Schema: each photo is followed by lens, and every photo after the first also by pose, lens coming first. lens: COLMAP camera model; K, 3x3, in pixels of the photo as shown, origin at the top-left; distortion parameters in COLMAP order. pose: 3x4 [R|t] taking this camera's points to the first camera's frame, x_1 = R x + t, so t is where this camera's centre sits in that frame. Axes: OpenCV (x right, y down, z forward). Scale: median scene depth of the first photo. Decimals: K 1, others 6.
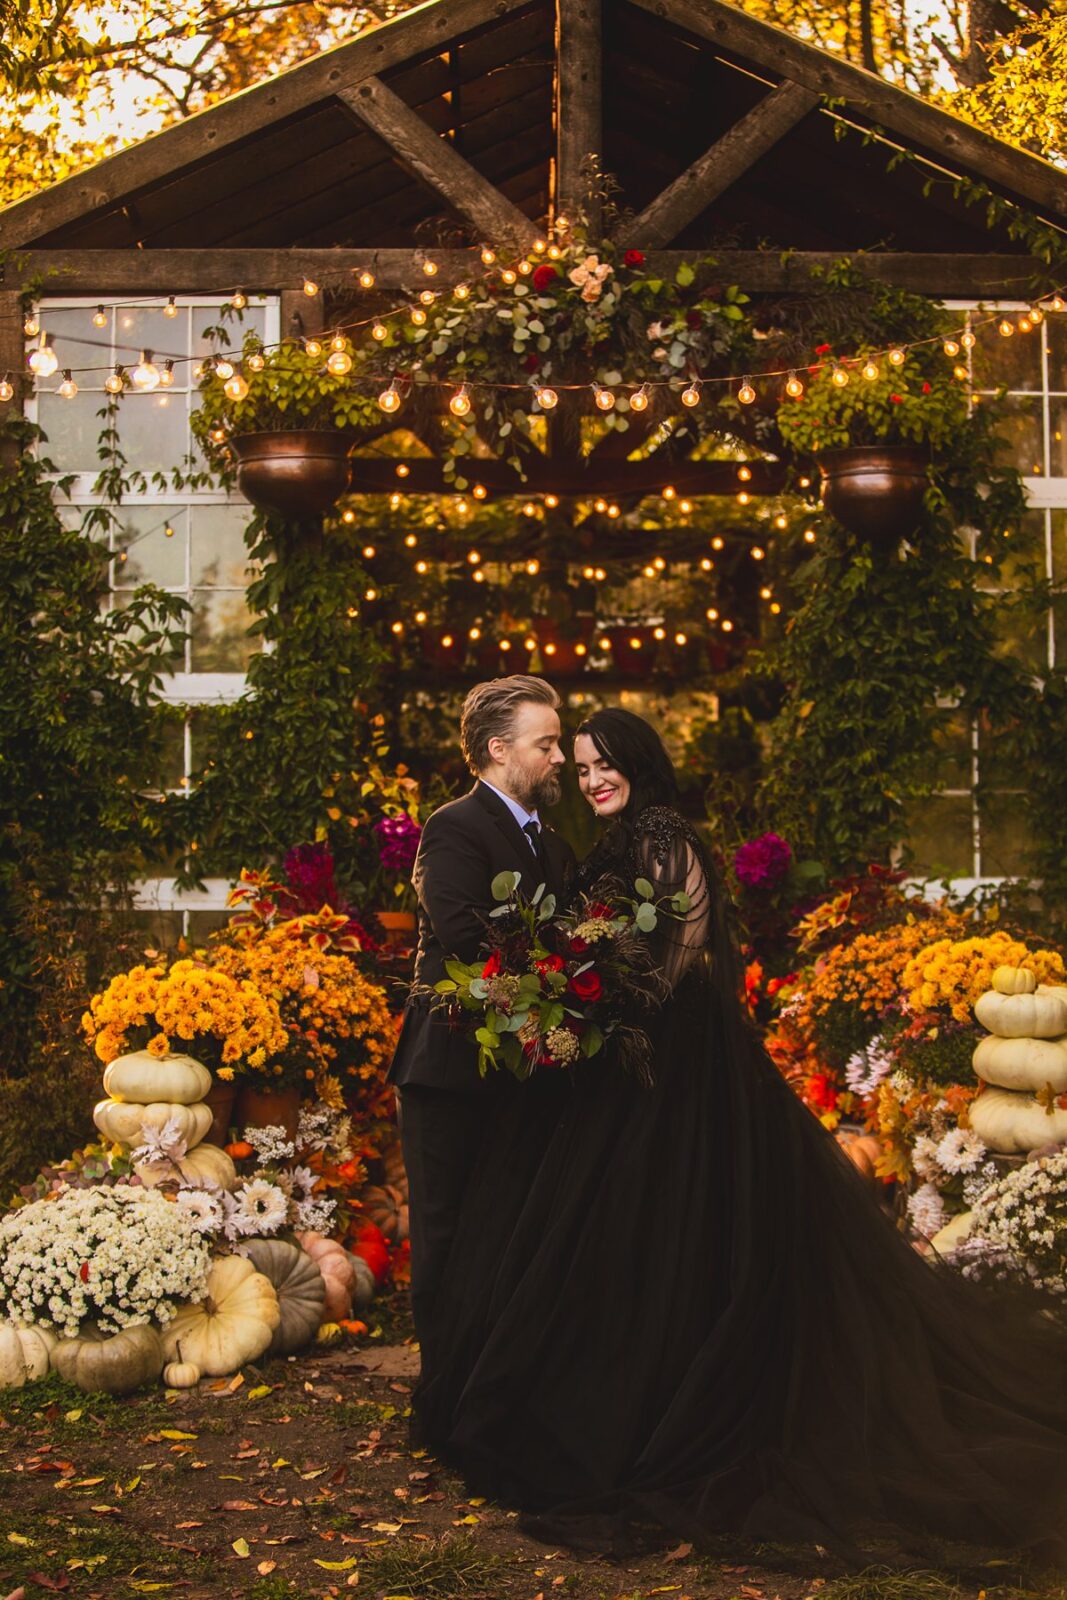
lens RADIAL K [[3258.9, 0, 533.5], [0, 3258.9, 800.0], [0, 0, 1]] dist [-0.174682, -0.011825]
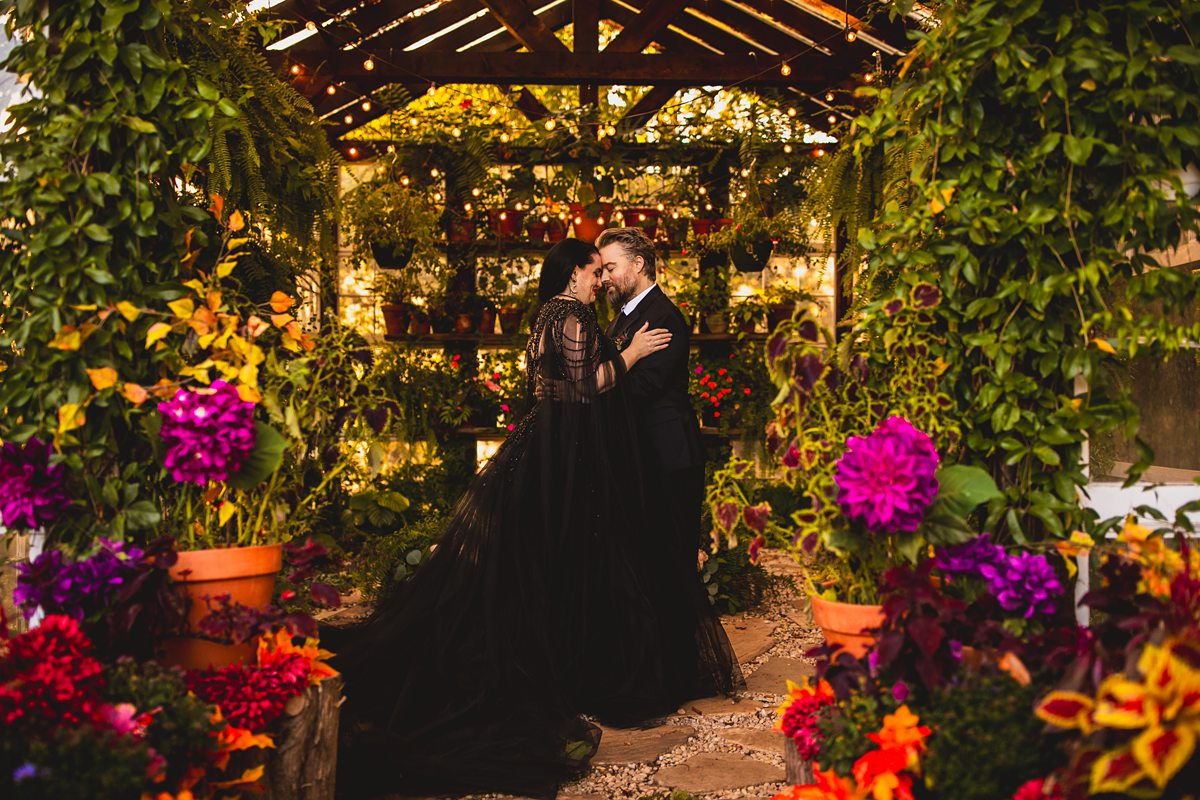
lens RADIAL K [[1520.0, 0, 600.0], [0, 1520.0, 400.0], [0, 0, 1]] dist [0.007082, 0.009369]
pose [[0.999980, 0.003267, 0.005503, 0.021579], [-0.003522, 0.998887, 0.047026, -0.004573], [-0.005343, -0.047044, 0.998879, 0.740731]]
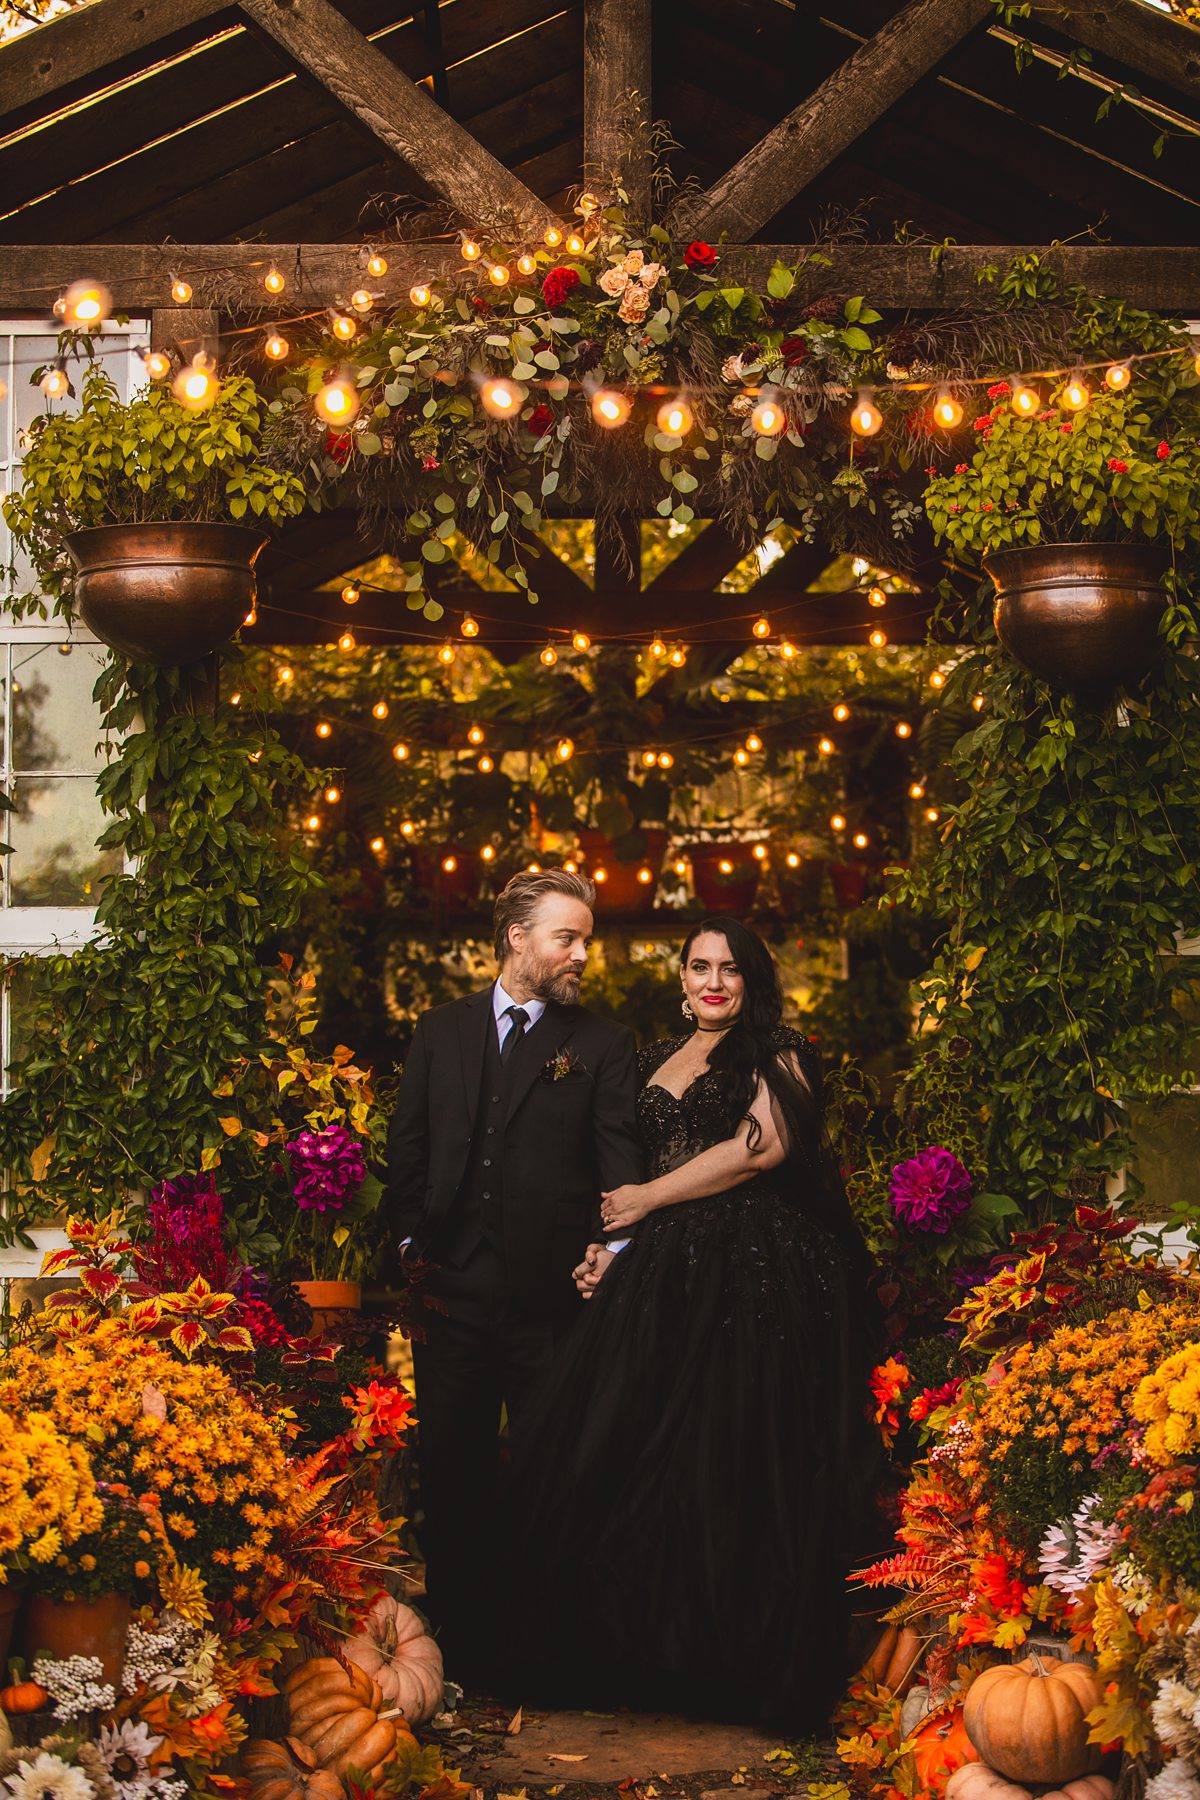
lens RADIAL K [[4498.6, 0, 601.7], [0, 4498.6, 972.5], [0, 0, 1]] dist [-0.110626, 0.281538]
pose [[0.999993, -0.003653, -0.000591, 0.011758], [0.003636, 0.999640, -0.026576, -0.002213], [0.000688, 0.026573, 0.999647, 0.122063]]
